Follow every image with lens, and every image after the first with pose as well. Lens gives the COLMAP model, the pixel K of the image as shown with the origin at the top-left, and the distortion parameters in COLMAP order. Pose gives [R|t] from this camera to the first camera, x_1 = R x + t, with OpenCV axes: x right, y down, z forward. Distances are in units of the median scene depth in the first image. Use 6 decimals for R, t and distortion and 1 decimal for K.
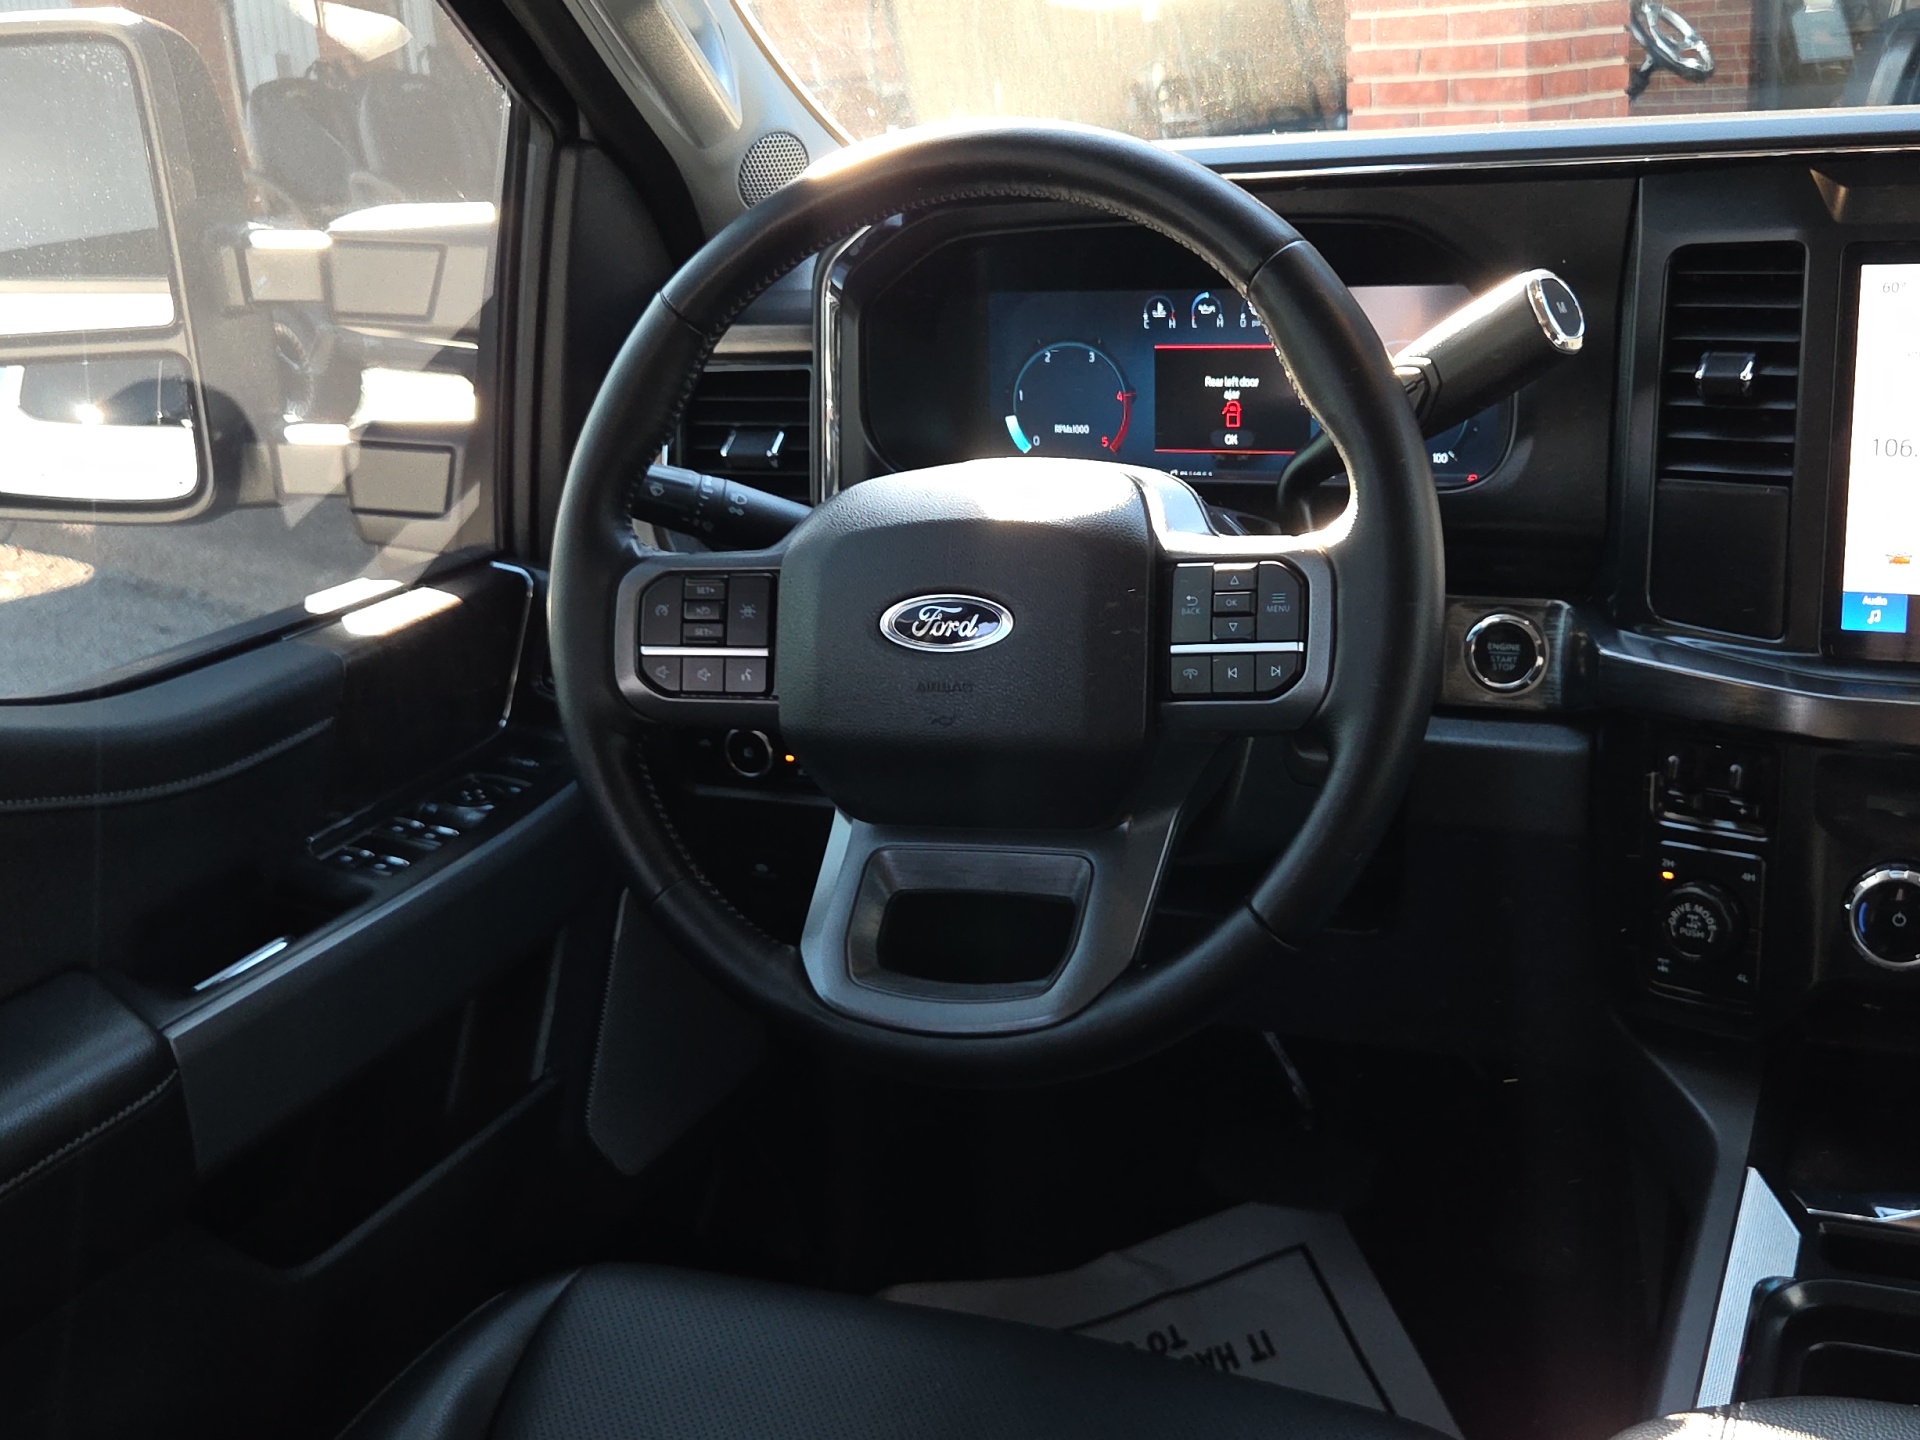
lens RADIAL K [[2193.1, 0, 976.1], [0, 2193.1, 684.6], [0, 0, 1]] dist [0.006435, 0.000000]
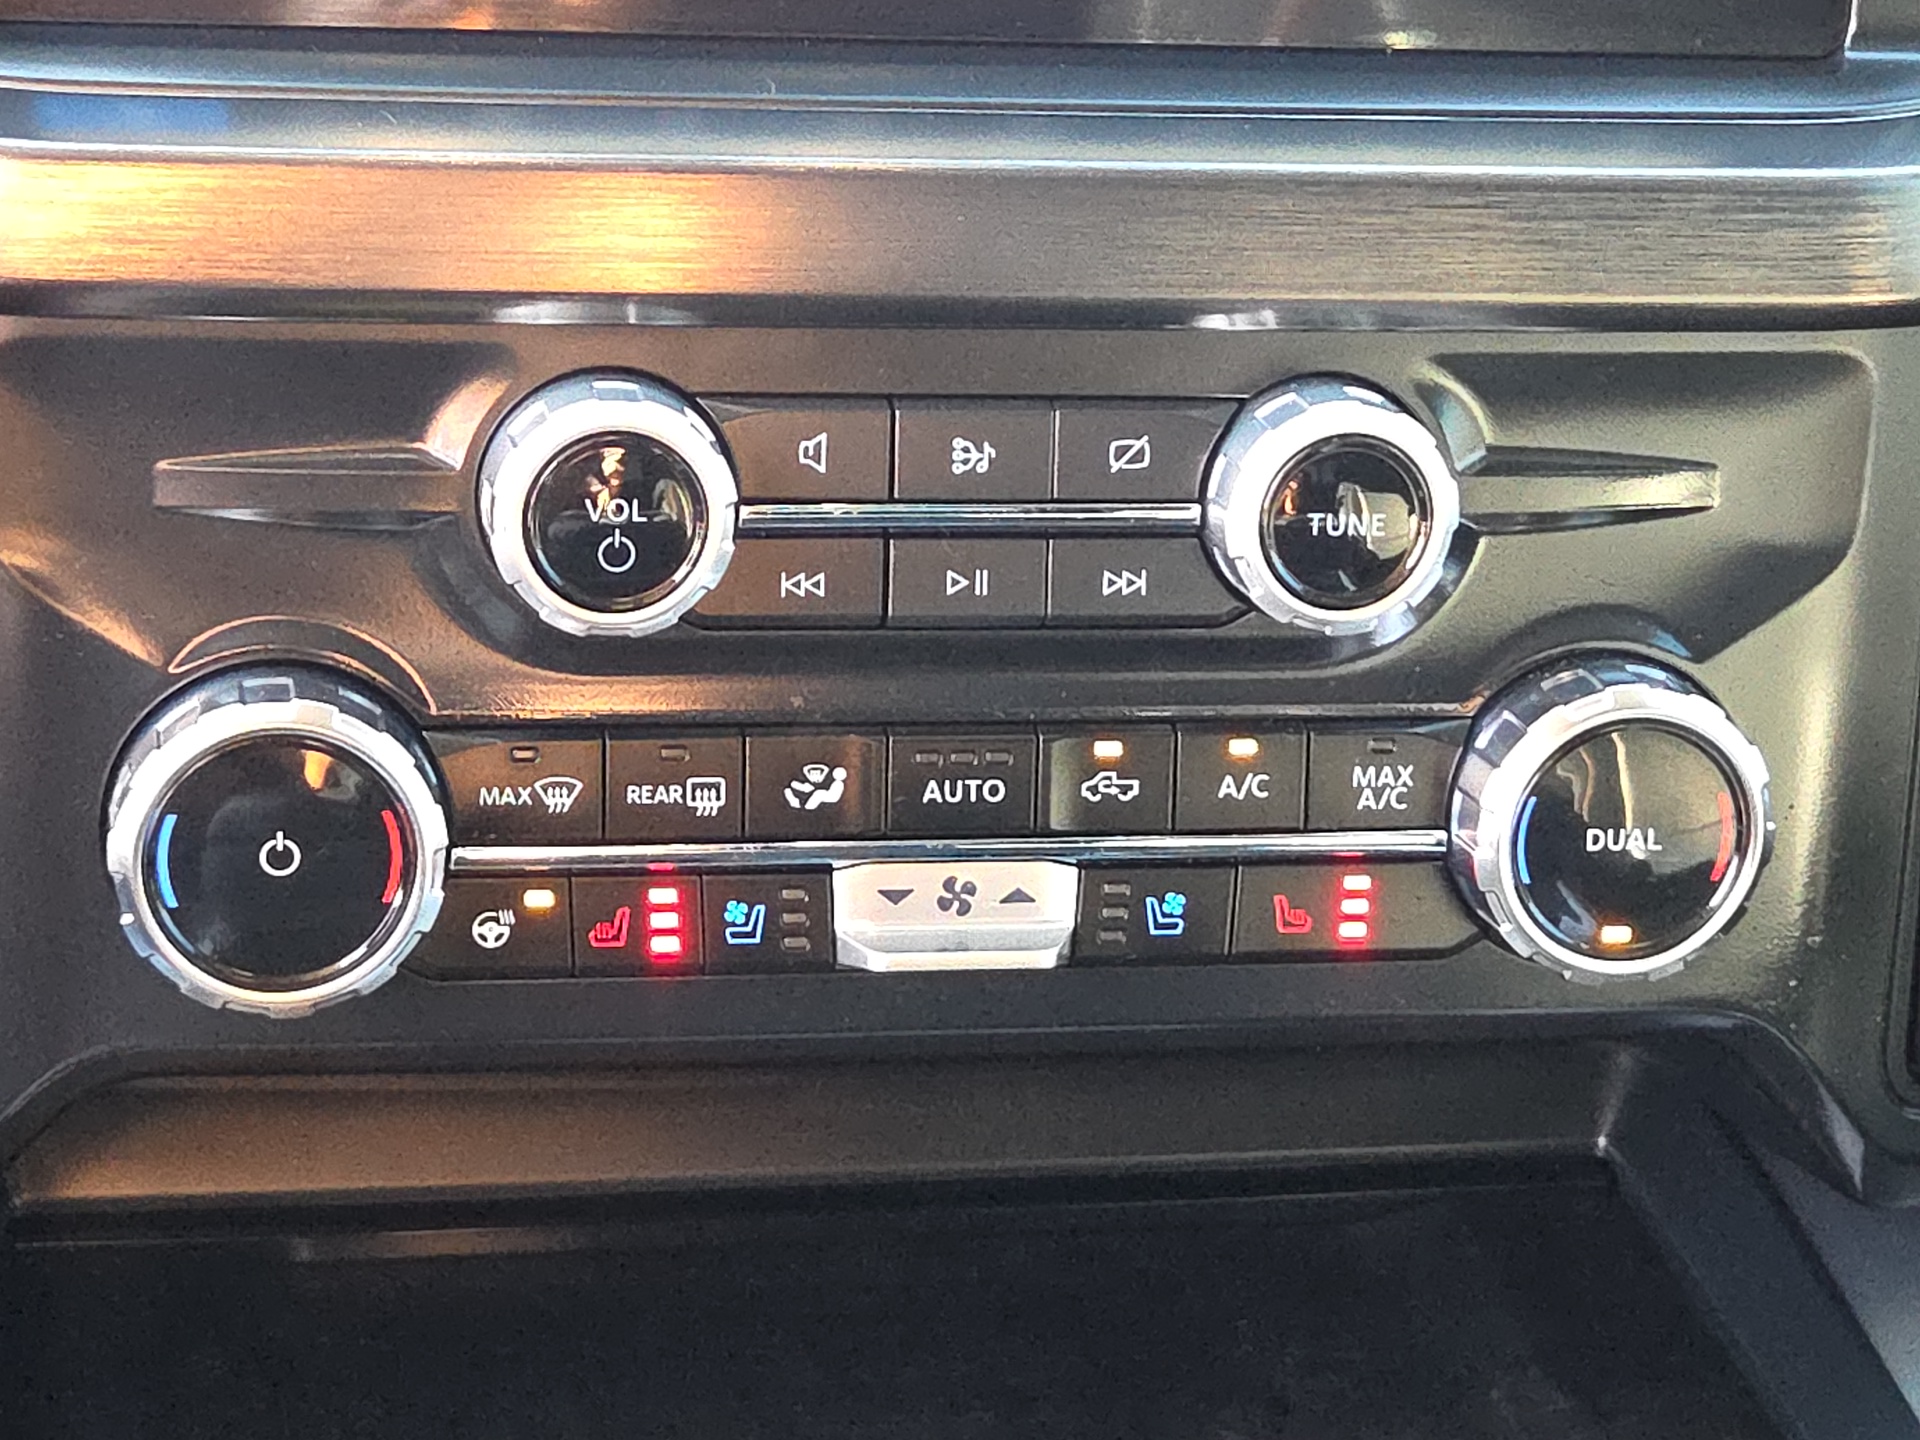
lens RADIAL K [[4095.6, 0, 961.6], [0, 4095.6, 719.8], [0, 0, 1]] dist [-0.016142, 0.000000]
pose [[0.813280, -0.118883, 0.569598, 0.165911], [0.048352, 0.989328, 0.137448, 0.012664], [-0.579860, -0.084243, 0.810349, 0.461115]]
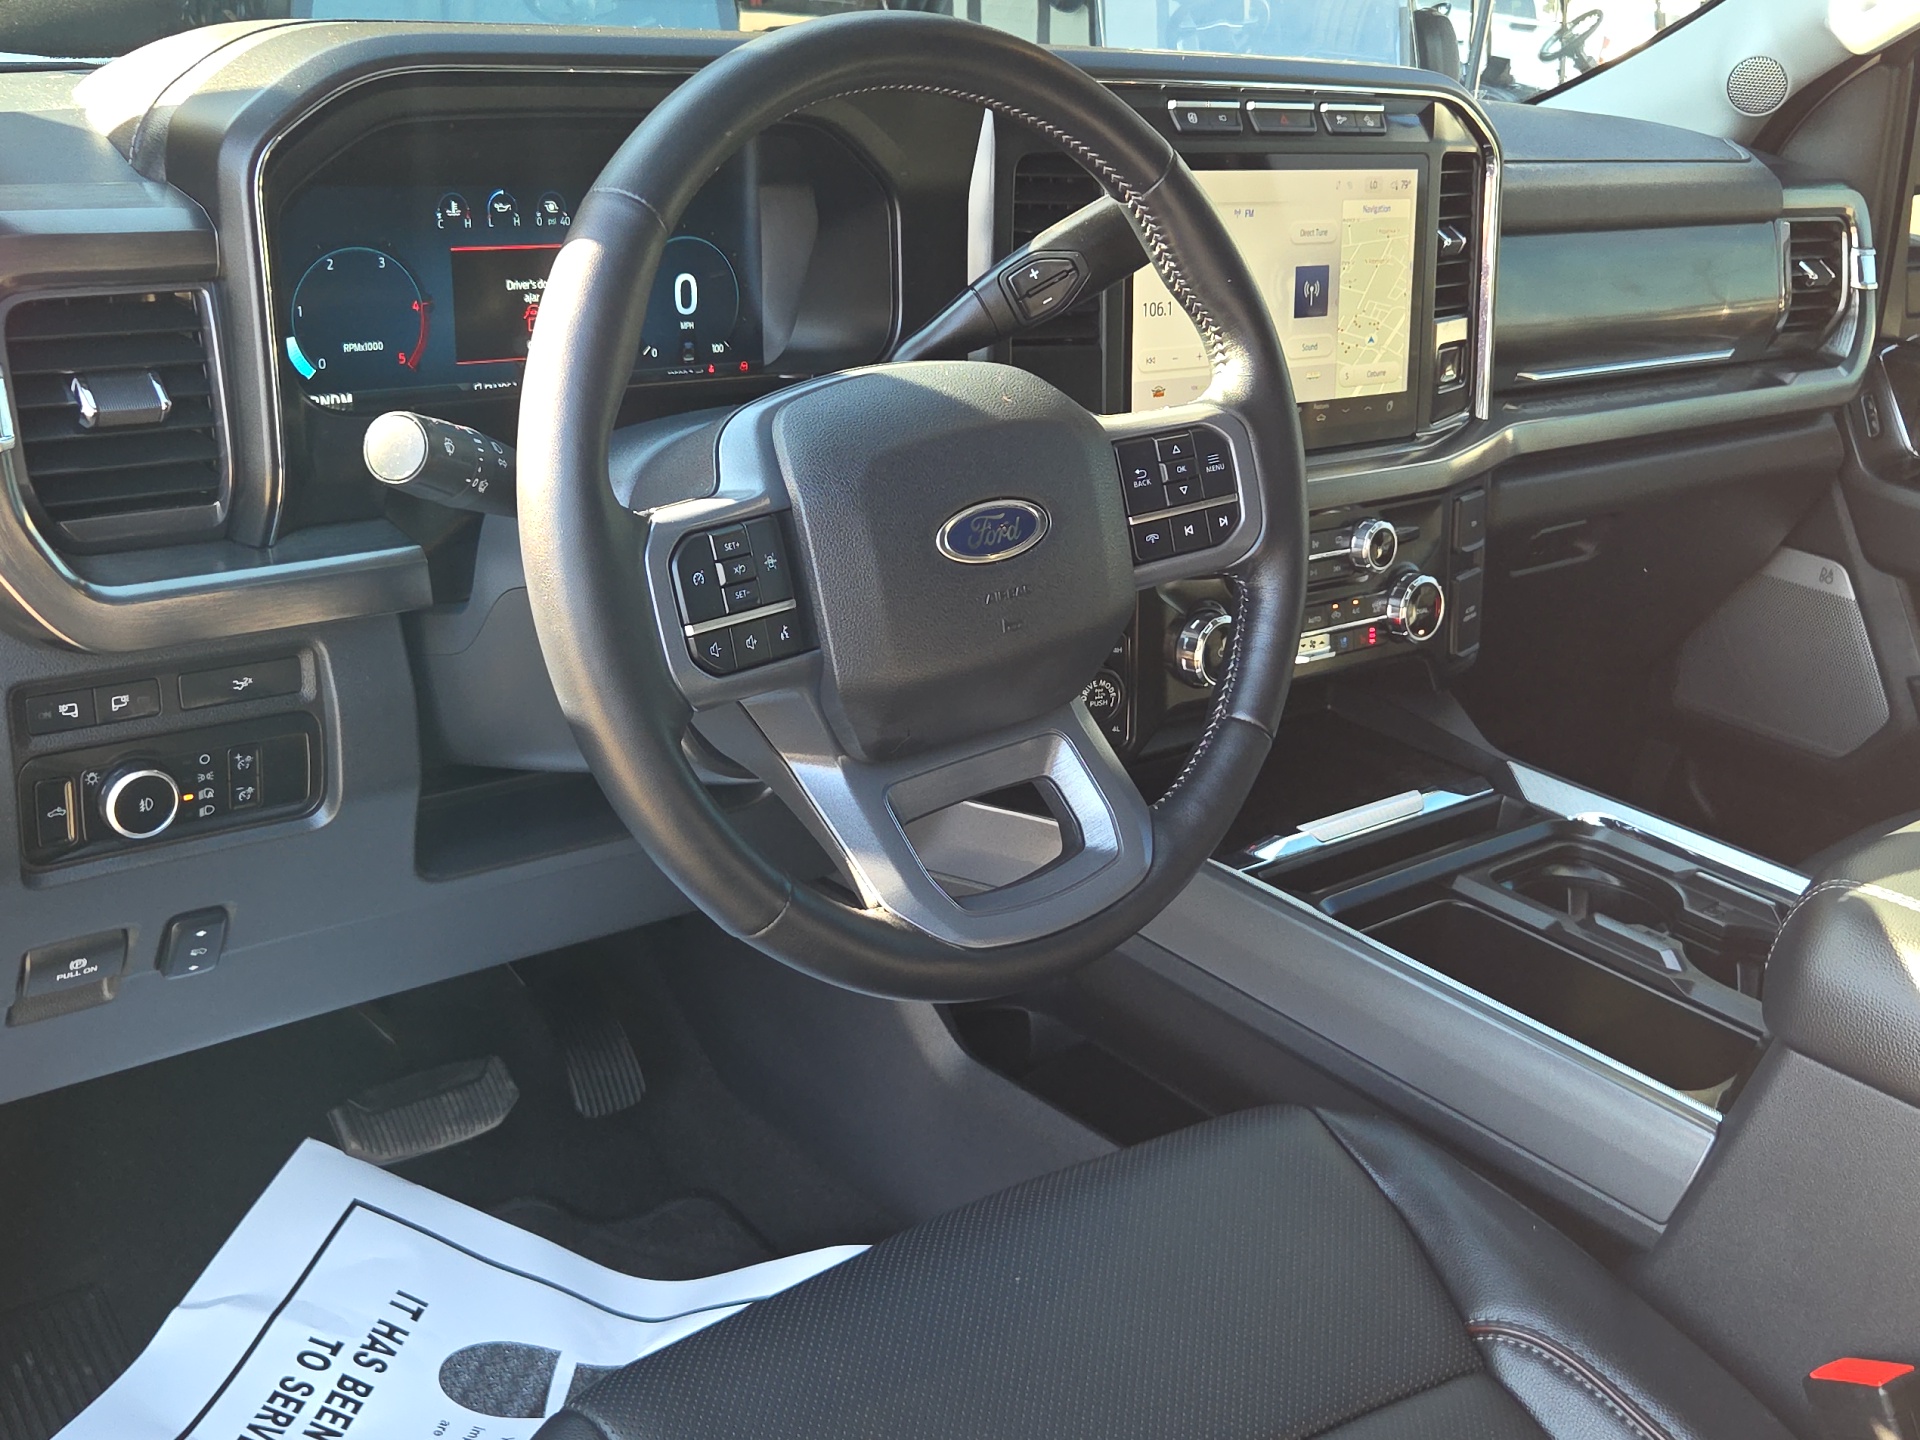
lens RADIAL K [[2112.4, 0, 979.4], [0, 2112.4, 674.1], [0, 0, 1]] dist [0.000147, 0.000000]
pose [[0.417301, -0.203343, 0.885726, -0.791092], [0.155447, 0.976252, 0.150888, -0.099402], [-0.895375, 0.074718, 0.439000, 0.536513]]
